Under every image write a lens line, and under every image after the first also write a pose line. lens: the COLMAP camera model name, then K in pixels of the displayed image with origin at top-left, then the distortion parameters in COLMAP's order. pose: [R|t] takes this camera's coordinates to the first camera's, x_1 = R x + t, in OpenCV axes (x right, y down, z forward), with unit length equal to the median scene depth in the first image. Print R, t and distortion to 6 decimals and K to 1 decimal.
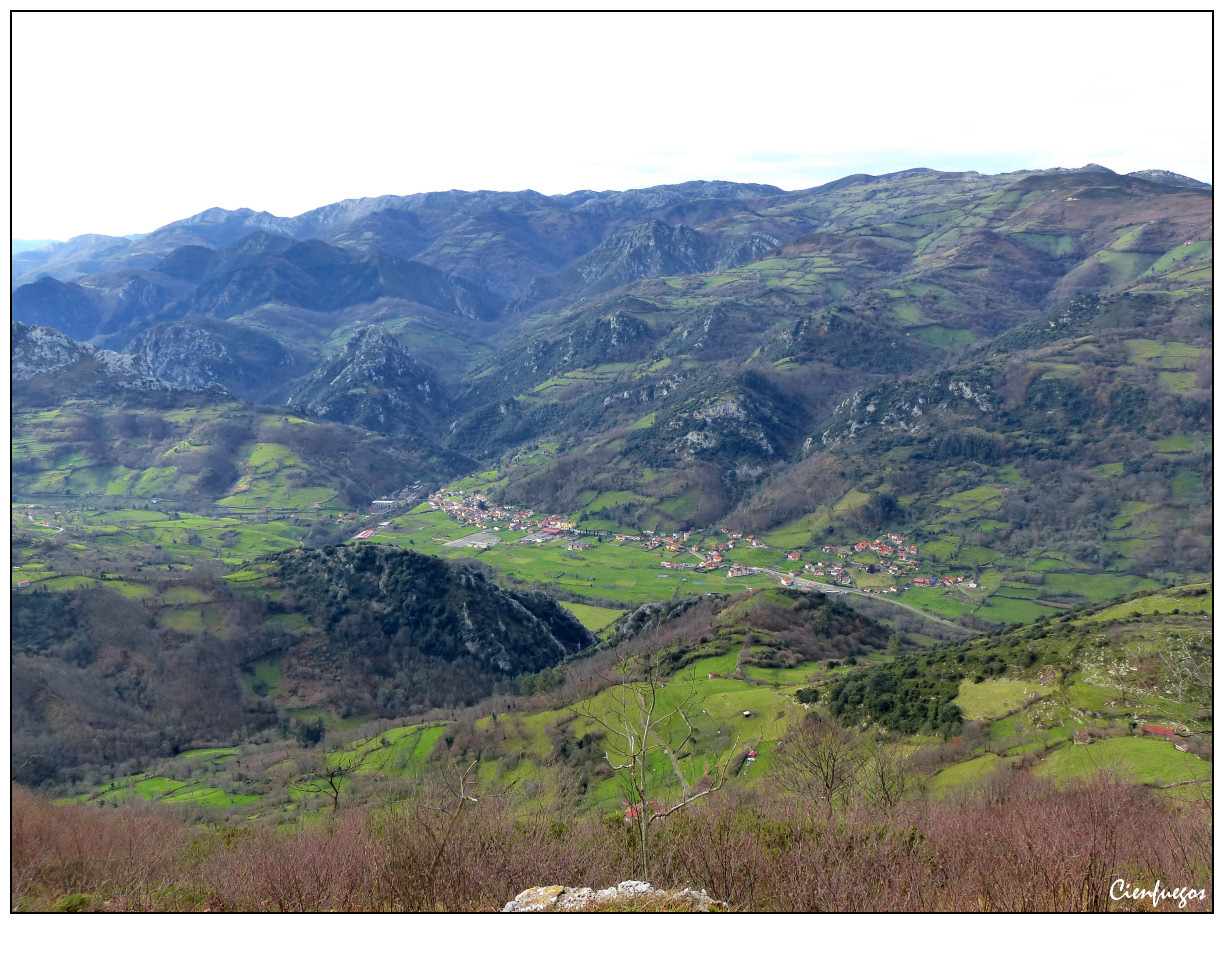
lens RADIAL K [[1097.8, 0, 612.3], [0, 1097.8, 460.4], [0, 0, 1]] dist [-0.007424, 0.016508]
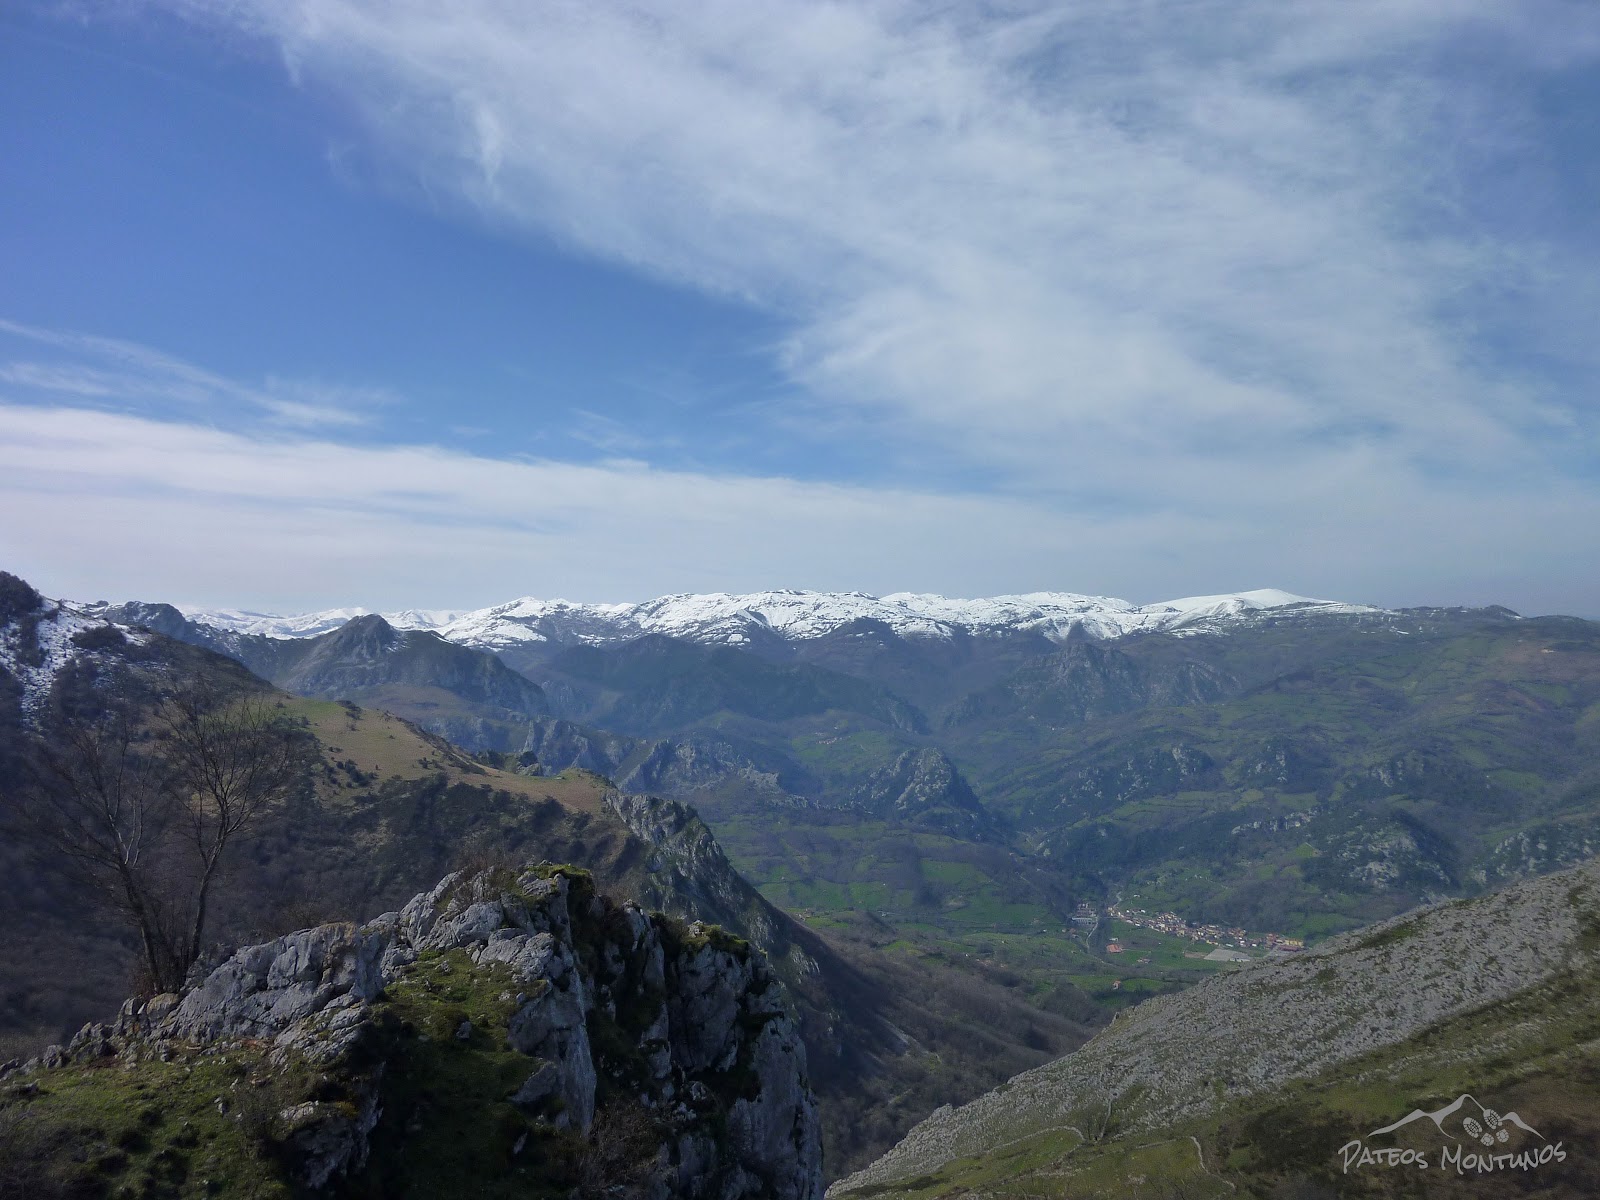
lens RADIAL K [[1229.8, 0, 804.1], [0, 1229.8, 624.8], [0, 0, 1]] dist [-0.031512, -0.011799]
pose [[0.998780, 0.033071, 0.036666, -0.477021], [-0.025396, 0.980884, -0.192928, -0.007087], [-0.042346, 0.191761, 0.980528, -0.233304]]
